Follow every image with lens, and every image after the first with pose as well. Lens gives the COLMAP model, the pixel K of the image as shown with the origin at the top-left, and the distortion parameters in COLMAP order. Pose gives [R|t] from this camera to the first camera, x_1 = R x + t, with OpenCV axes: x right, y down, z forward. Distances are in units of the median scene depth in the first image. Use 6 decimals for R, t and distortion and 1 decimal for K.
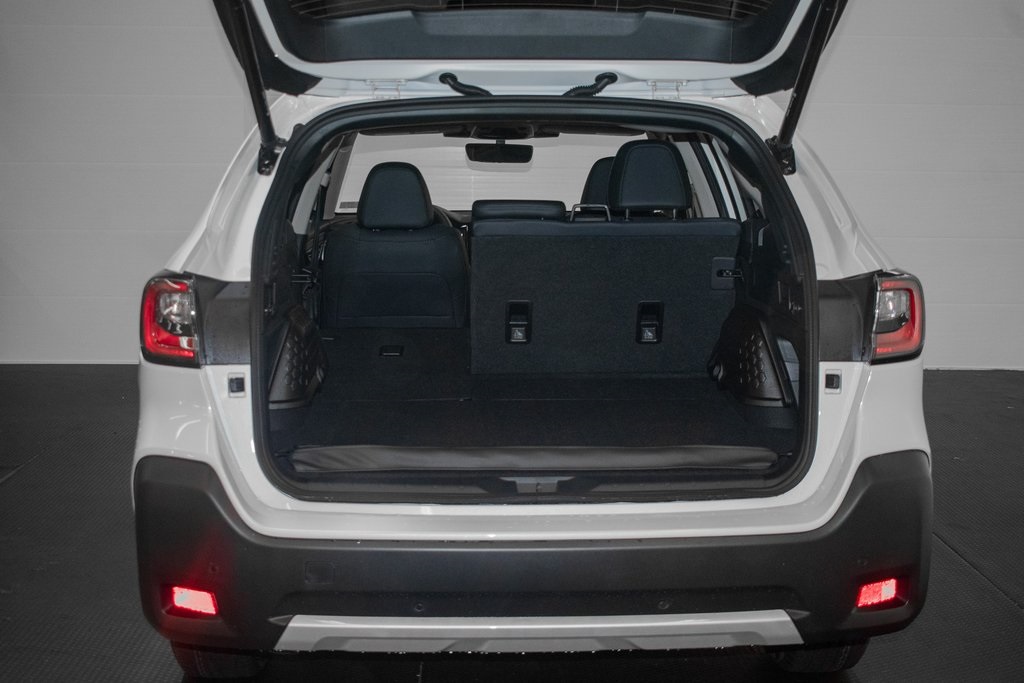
lens RADIAL K [[1485.3, 0, 508.0], [0, 1485.3, 338.6], [0, 0, 1]] dist [-0.004252, 0.000000]
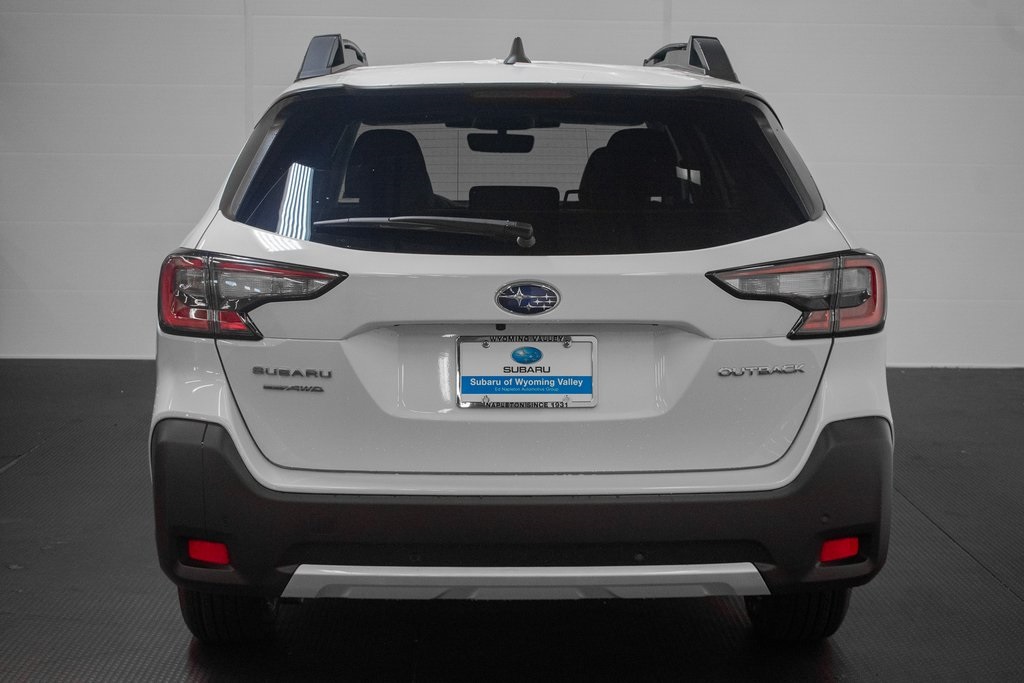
lens RADIAL K [[1638.6, 0, 517.9], [0, 1638.6, 340.7], [0, 0, 1]] dist [0.019450, 0.000000]
pose [[0.999975, 0.003037, -0.006327, 0.021107], [-0.003083, 0.999969, -0.007312, 0.028557], [0.006305, 0.007331, 0.999953, -0.185420]]
